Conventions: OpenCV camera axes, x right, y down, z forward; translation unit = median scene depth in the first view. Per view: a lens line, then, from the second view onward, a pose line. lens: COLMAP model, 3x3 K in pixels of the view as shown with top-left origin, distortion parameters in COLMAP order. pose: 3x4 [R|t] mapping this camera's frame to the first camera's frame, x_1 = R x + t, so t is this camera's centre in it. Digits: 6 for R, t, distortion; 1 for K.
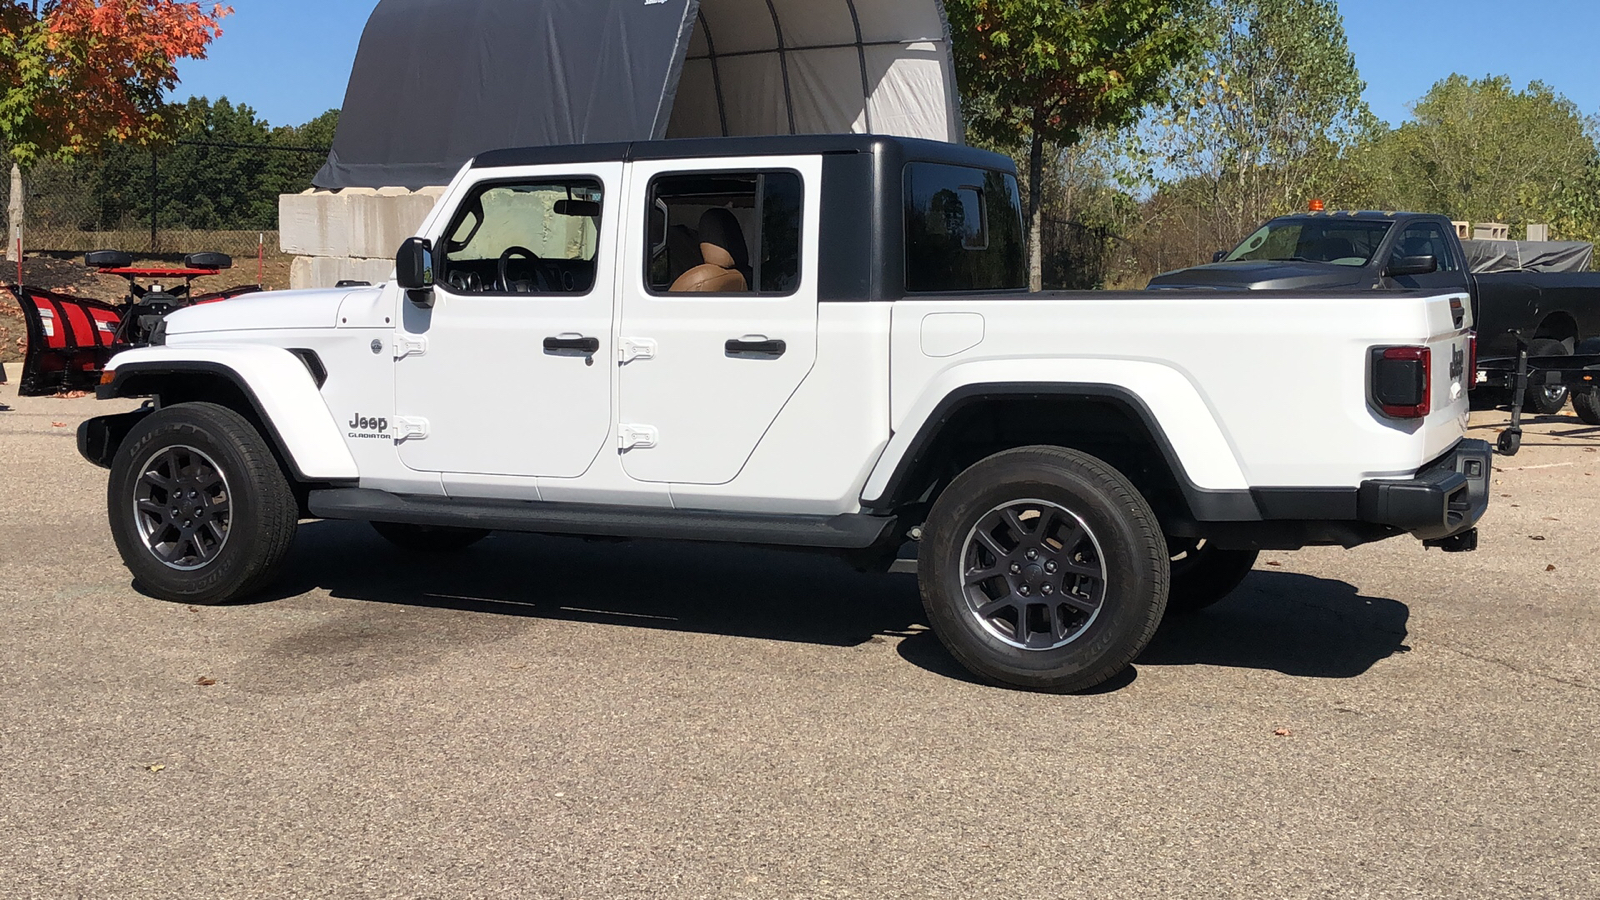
lens RADIAL K [[1997.4, 0, 797.2], [0, 1997.4, 387.1], [0, 0, 1]] dist [0.195479, -0.674931]
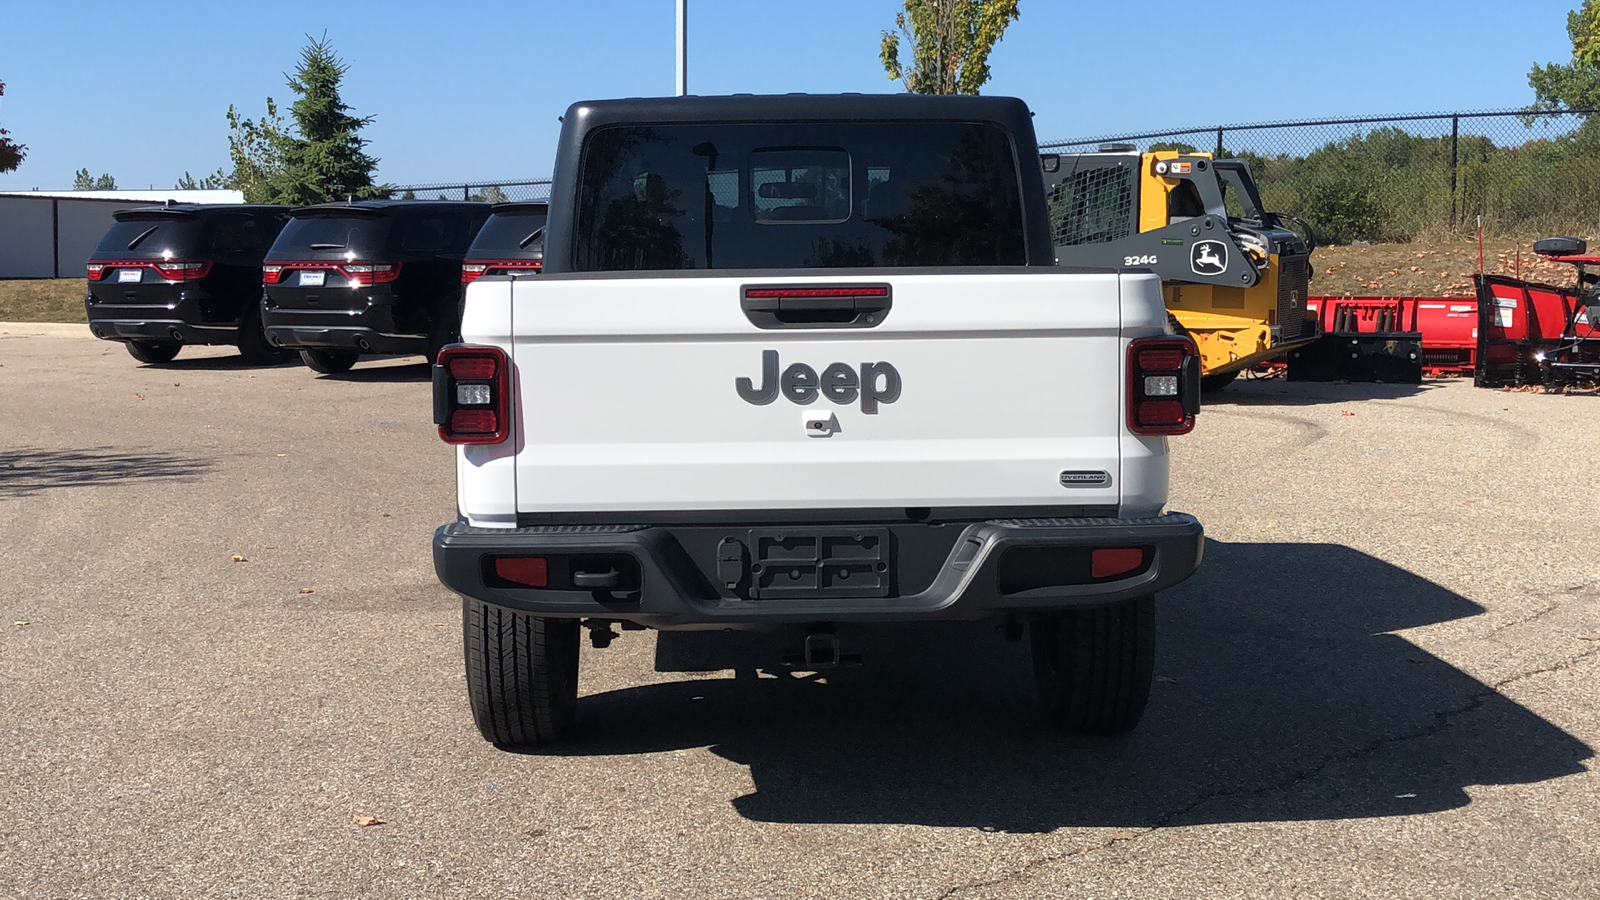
lens RADIAL K [[1997.4, 0, 797.2], [0, 1997.4, 387.1], [0, 0, 1]] dist [0.195479, -0.674931]
pose [[0.431216, 0.046632, -0.901043, 0.826302], [-0.043649, 0.998572, 0.030791, -0.026775], [0.901192, 0.026052, 0.432636, 0.643880]]
